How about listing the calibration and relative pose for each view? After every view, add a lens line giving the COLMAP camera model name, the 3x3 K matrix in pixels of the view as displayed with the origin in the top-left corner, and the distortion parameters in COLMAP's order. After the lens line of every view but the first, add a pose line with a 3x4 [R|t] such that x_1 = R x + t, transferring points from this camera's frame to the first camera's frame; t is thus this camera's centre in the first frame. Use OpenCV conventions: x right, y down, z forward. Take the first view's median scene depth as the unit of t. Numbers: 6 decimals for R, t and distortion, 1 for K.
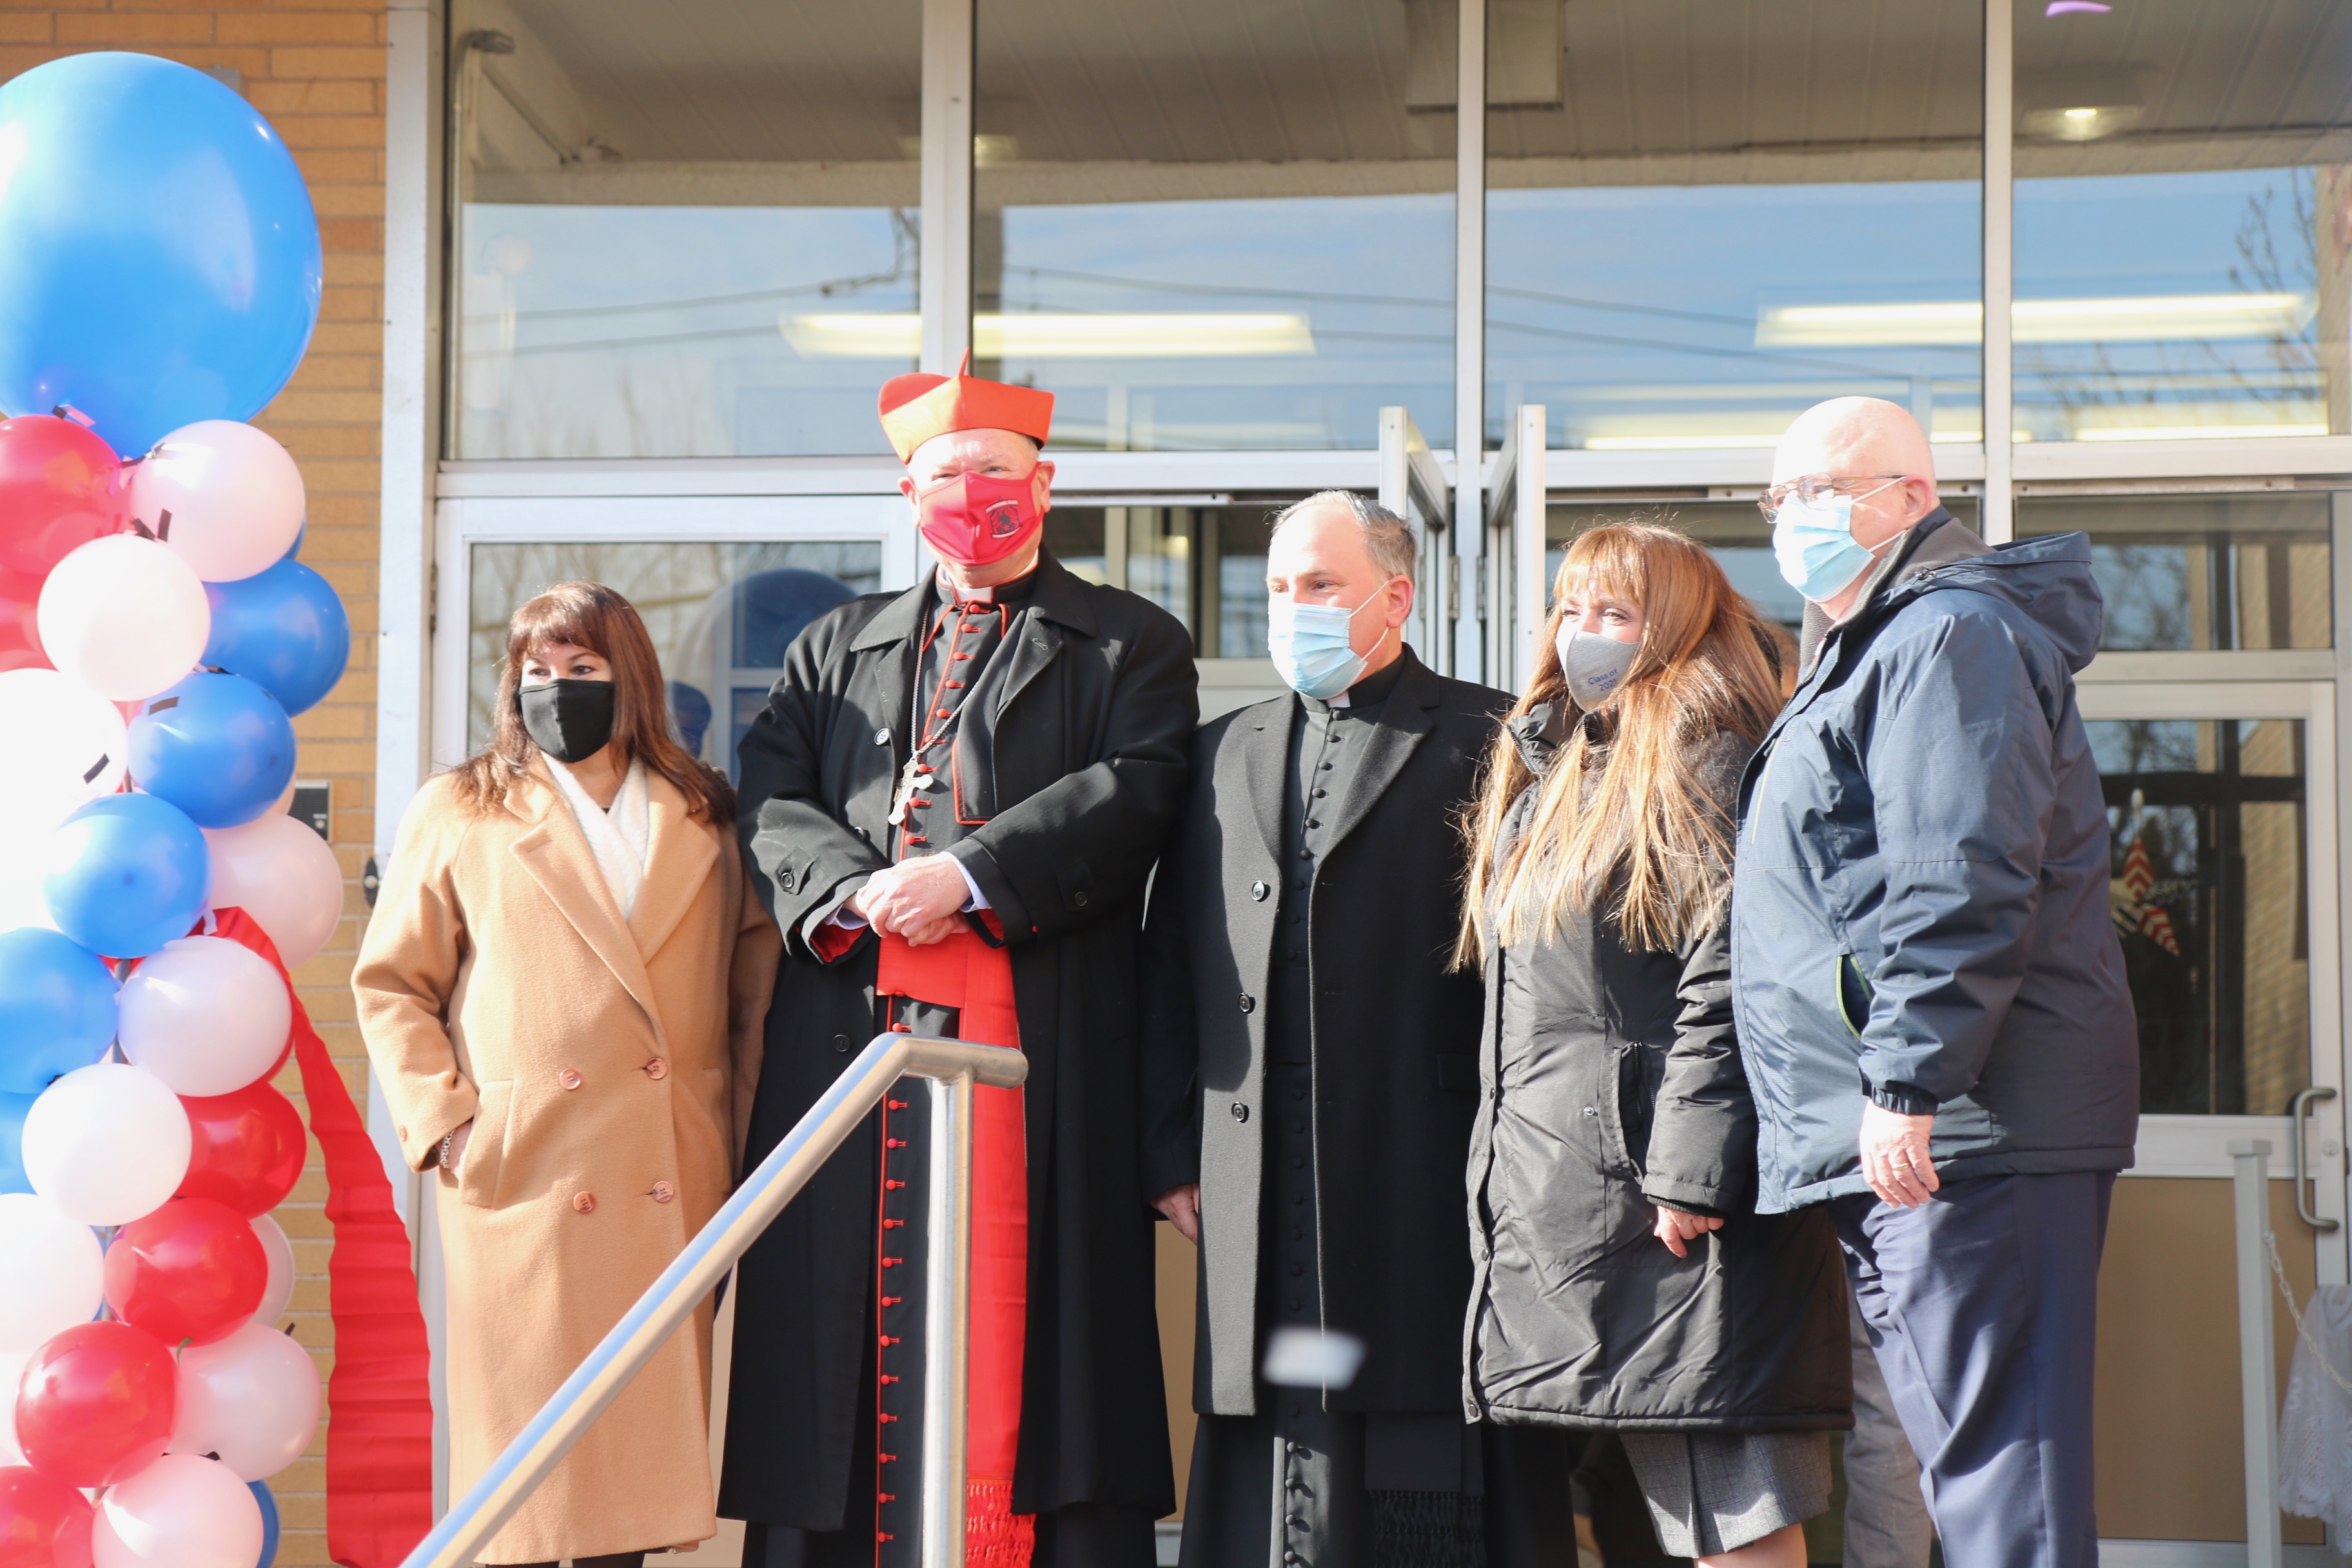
lens RADIAL K [[5570.2, 0, 1176.0], [0, 5570.2, 784.0], [0, 0, 1]] dist [0.445954, -0.066865]
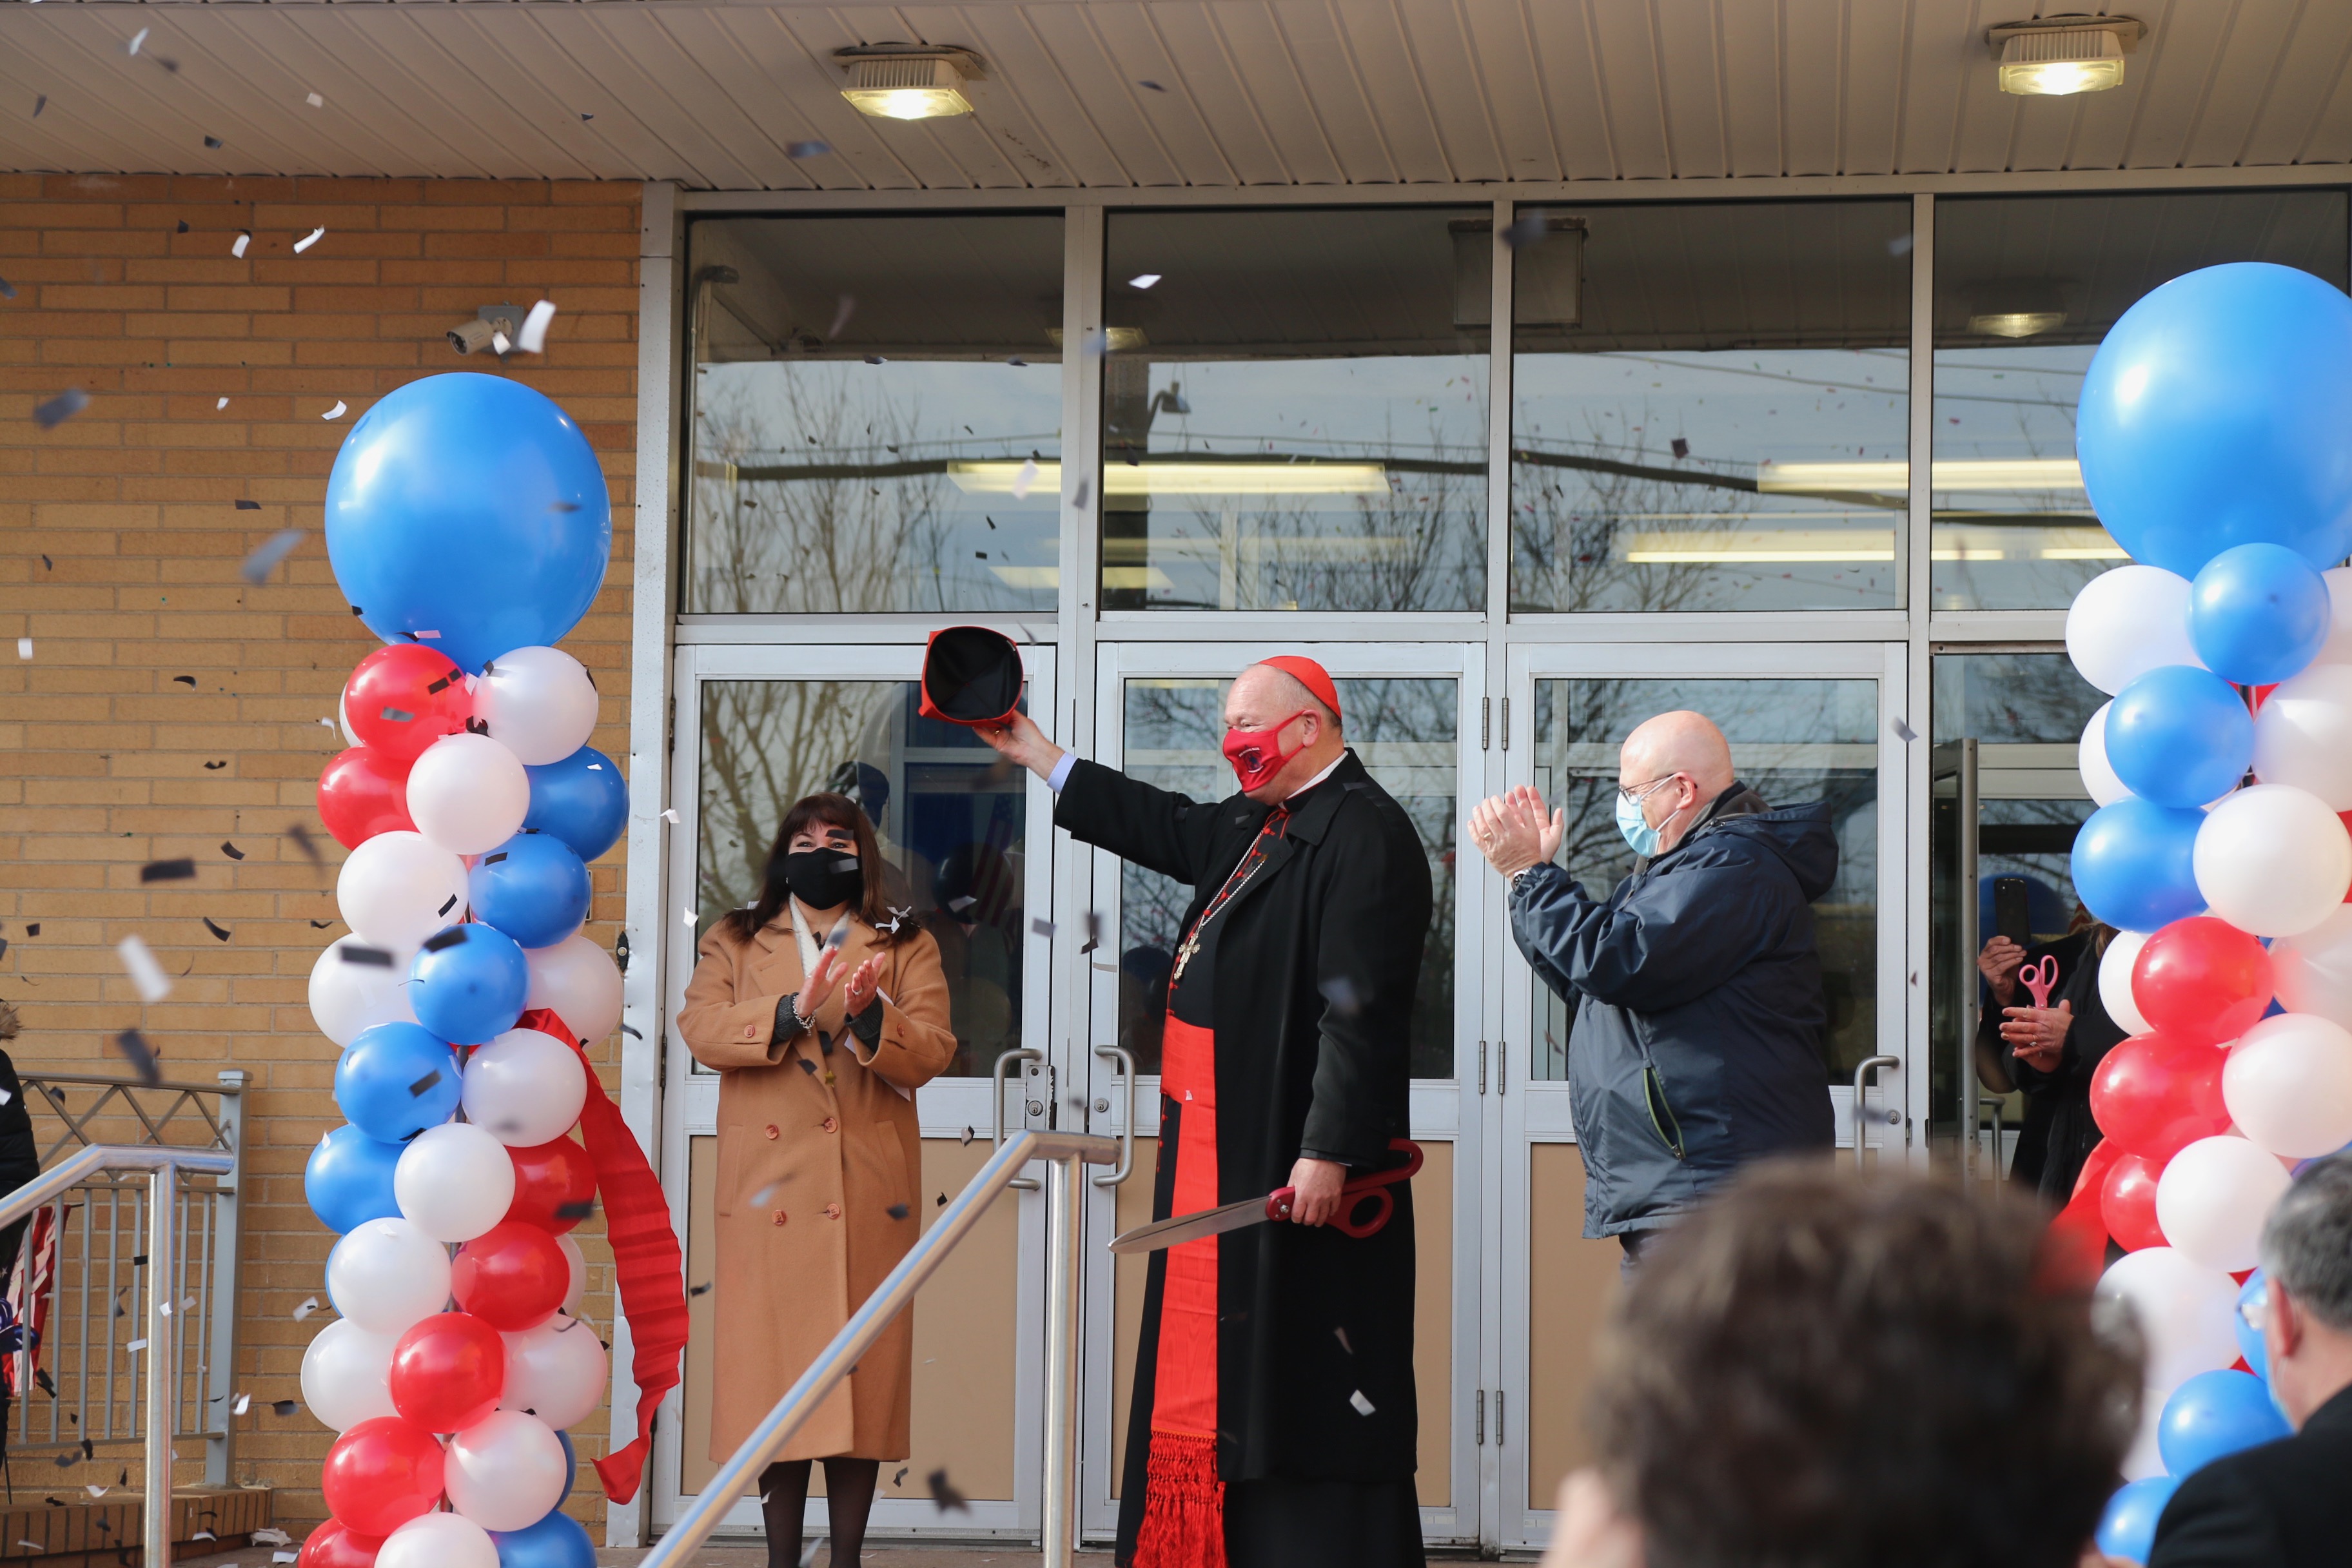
lens RADIAL K [[5570.2, 0, 1176.0], [0, 5570.2, 784.0], [0, 0, 1]] dist [0.445954, -0.066865]
pose [[0.999564, 0.005588, -0.028981, 0.016792], [-0.005241, 0.999914, 0.012021, -0.035429], [0.029046, -0.011864, 0.999508, -0.247486]]
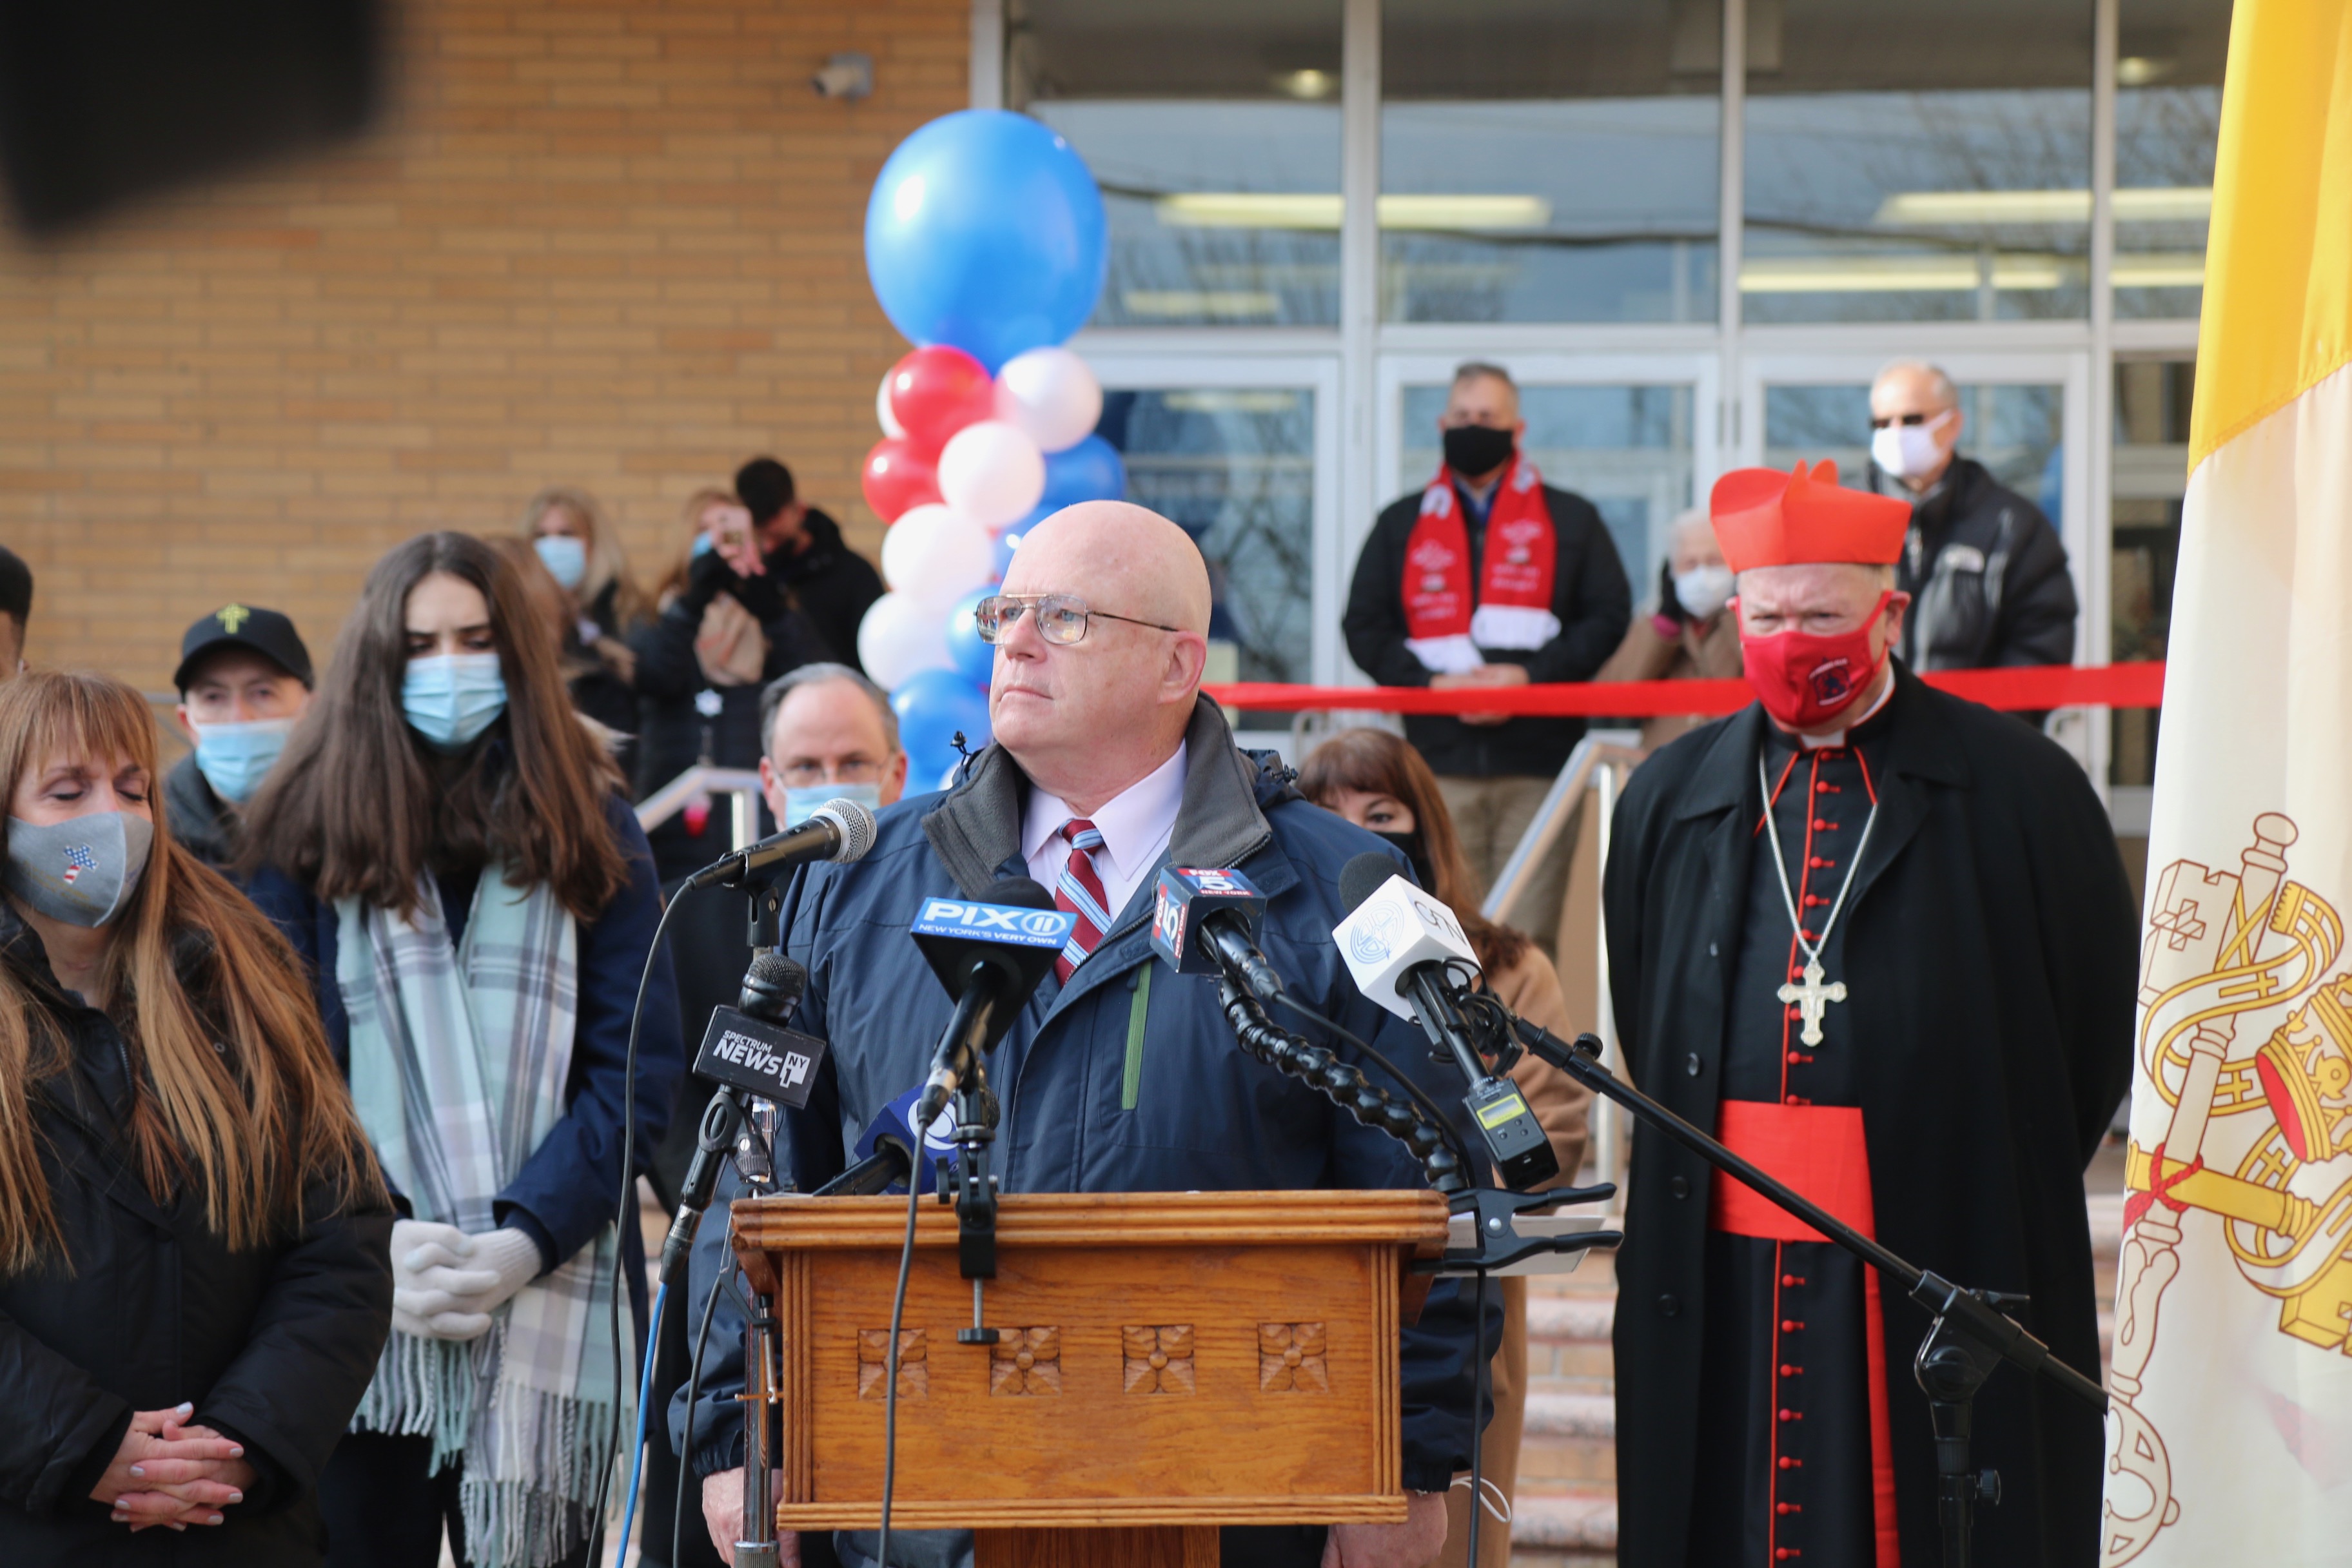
lens RADIAL K [[5570.2, 0, 1176.0], [0, 5570.2, 784.0], [0, 0, 1]] dist [0.445954, -0.066865]
pose [[0.998914, 0.002147, 0.046543, -0.153873], [-0.004739, 0.998439, 0.055653, -0.021612], [-0.046350, -0.055813, 0.997365, -0.425497]]
